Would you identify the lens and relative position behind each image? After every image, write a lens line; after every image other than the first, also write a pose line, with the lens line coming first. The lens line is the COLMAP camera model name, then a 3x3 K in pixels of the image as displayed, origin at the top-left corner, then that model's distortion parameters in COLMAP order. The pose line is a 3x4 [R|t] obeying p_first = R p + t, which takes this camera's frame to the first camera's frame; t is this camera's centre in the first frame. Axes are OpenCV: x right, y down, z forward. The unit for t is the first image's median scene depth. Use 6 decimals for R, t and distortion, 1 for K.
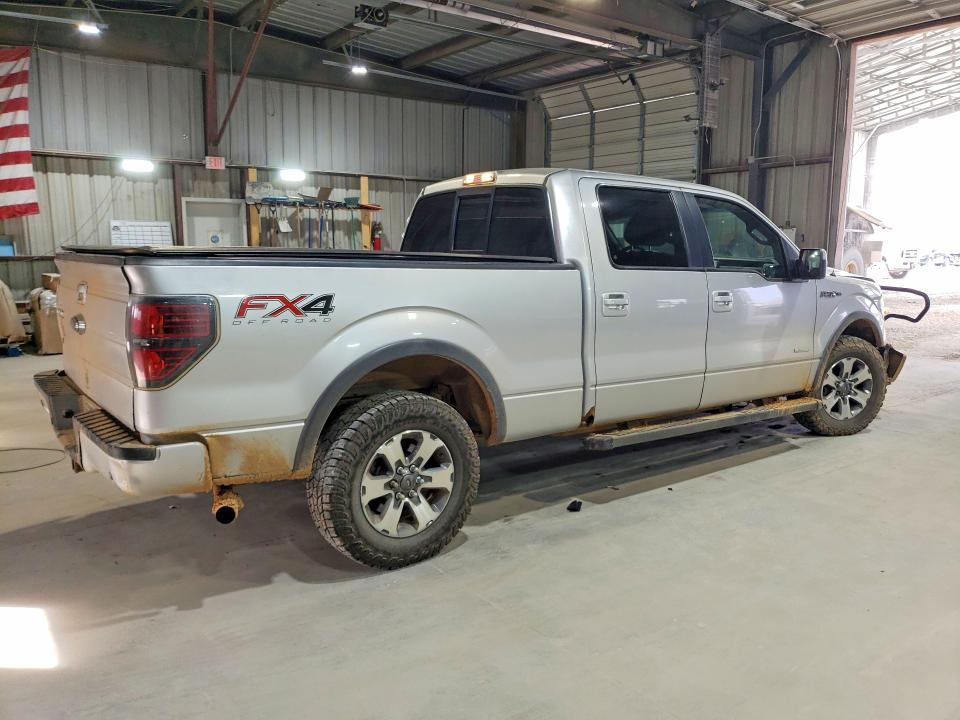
lens RADIAL K [[779.9, 0, 484.3], [0, 779.9, 365.7], [0, 0, 1]] dist [-0.000563, 0.012117]
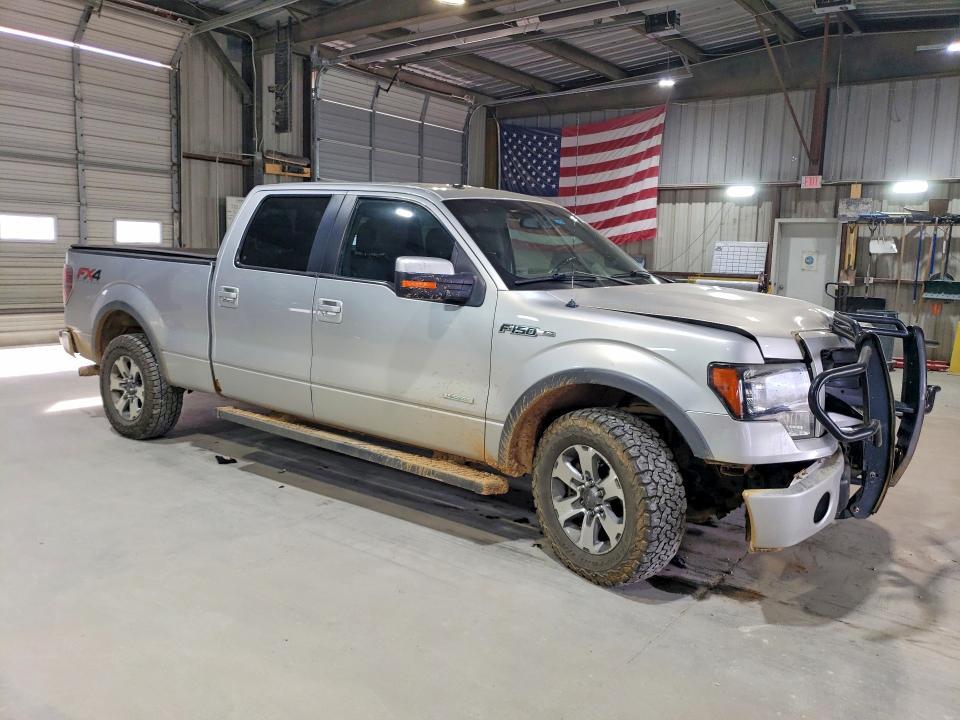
lens RADIAL K [[779.9, 0, 484.3], [0, 779.9, 354.6], [0, 0, 1]] dist [-0.000563, 0.012117]
pose [[0.258444, 0.126764, -0.957673, 0.750390], [-0.177086, 0.980771, 0.082031, -0.084549], [0.949656, 0.148390, 0.275923, 0.561112]]
